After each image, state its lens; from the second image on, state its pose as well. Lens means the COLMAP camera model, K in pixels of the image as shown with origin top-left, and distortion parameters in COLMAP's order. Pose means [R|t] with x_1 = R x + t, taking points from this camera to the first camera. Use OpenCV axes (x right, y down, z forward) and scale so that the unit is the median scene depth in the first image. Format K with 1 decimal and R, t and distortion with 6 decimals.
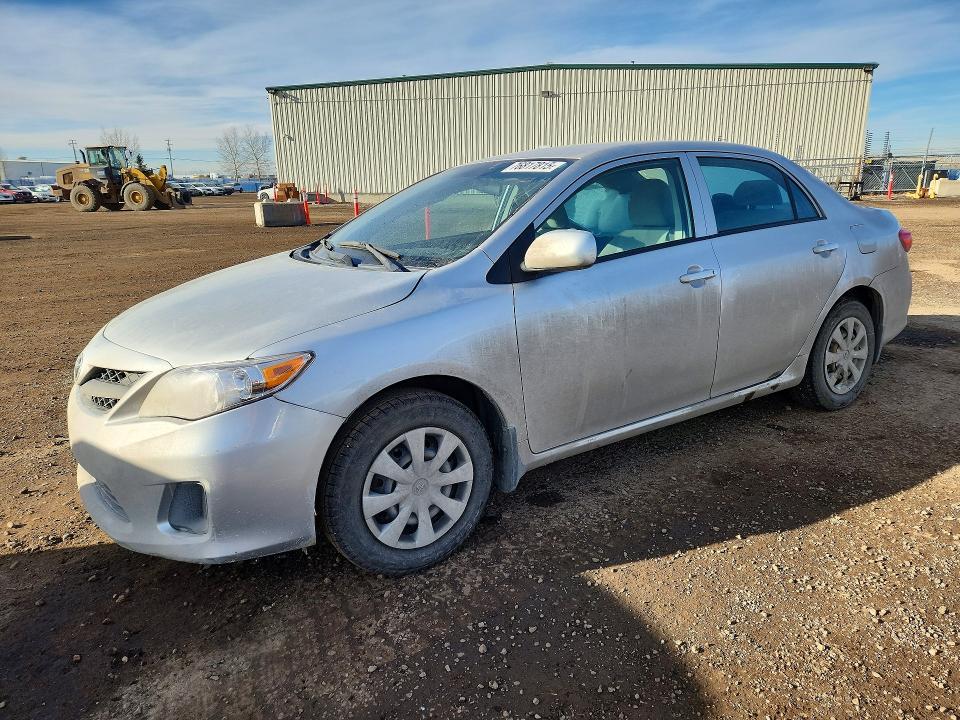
lens RADIAL K [[636.7, 0, 476.6], [0, 636.7, 363.0], [0, 0, 1]] dist [0.054968, -0.043748]
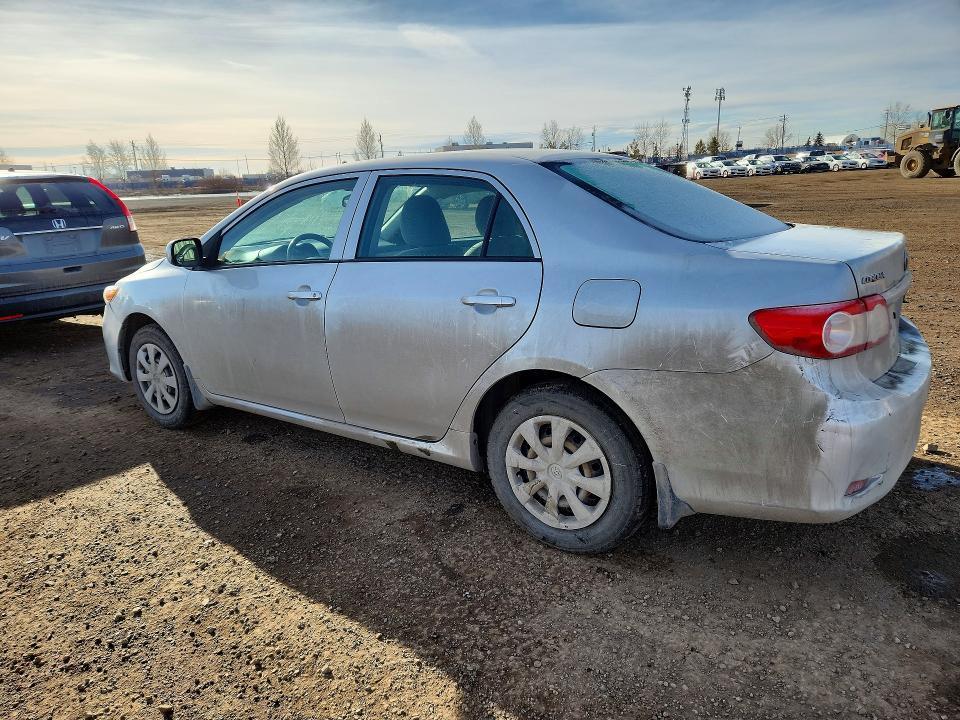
lens RADIAL K [[636.7, 0, 476.6], [0, 636.7, 363.0], [0, 0, 1]] dist [0.054968, -0.043748]
pose [[0.375274, 0.262892, -0.888852, 0.718888], [-0.215173, 0.957449, 0.192335, -0.148406], [0.901593, 0.119078, 0.415873, 0.424643]]
